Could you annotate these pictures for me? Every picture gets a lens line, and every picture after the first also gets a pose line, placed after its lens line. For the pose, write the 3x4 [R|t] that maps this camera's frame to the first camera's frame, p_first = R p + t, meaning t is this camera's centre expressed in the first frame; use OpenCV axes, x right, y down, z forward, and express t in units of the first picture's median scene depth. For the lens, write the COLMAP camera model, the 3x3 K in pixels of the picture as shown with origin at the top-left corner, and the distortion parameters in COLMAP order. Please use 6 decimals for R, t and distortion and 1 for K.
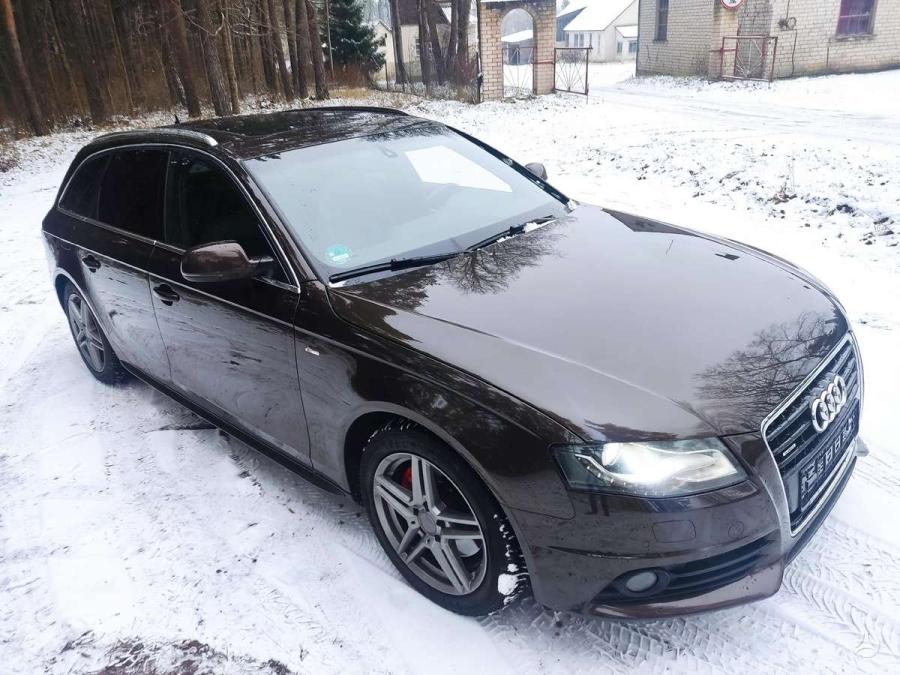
lens RADIAL K [[671.7, 0, 455.2], [0, 671.7, 335.9], [0, 0, 1]] dist [0.049767, -0.060372]
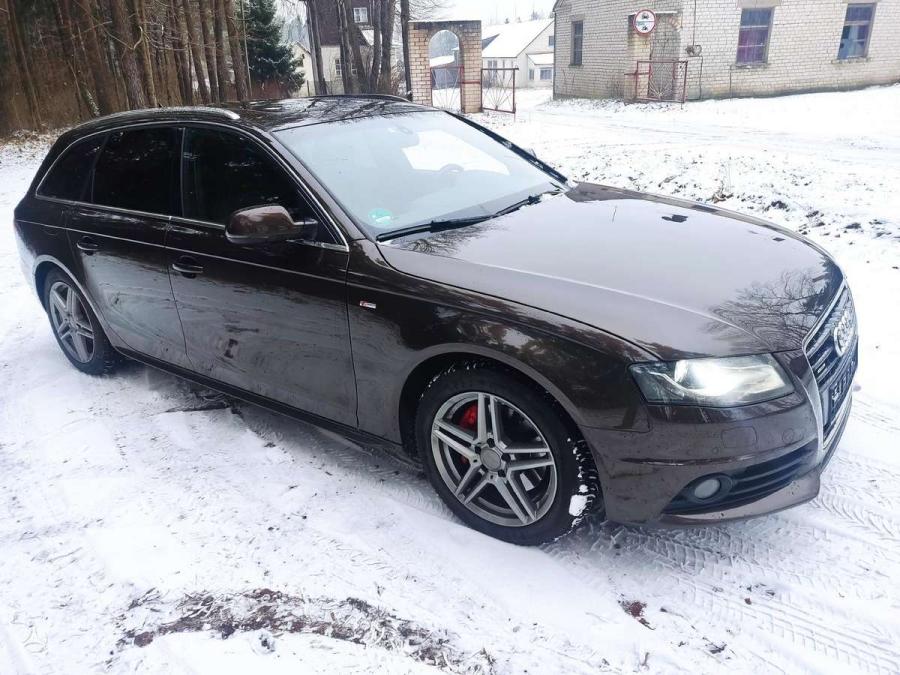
lens RADIAL K [[671.7, 0, 454.2], [0, 671.7, 336.1], [0, 0, 1]] dist [0.049767, -0.060372]
pose [[0.992424, -0.025888, 0.120102, -0.170008], [0.029895, 0.999051, -0.031678, 0.089398], [-0.119168, 0.035029, 0.992256, -0.036161]]
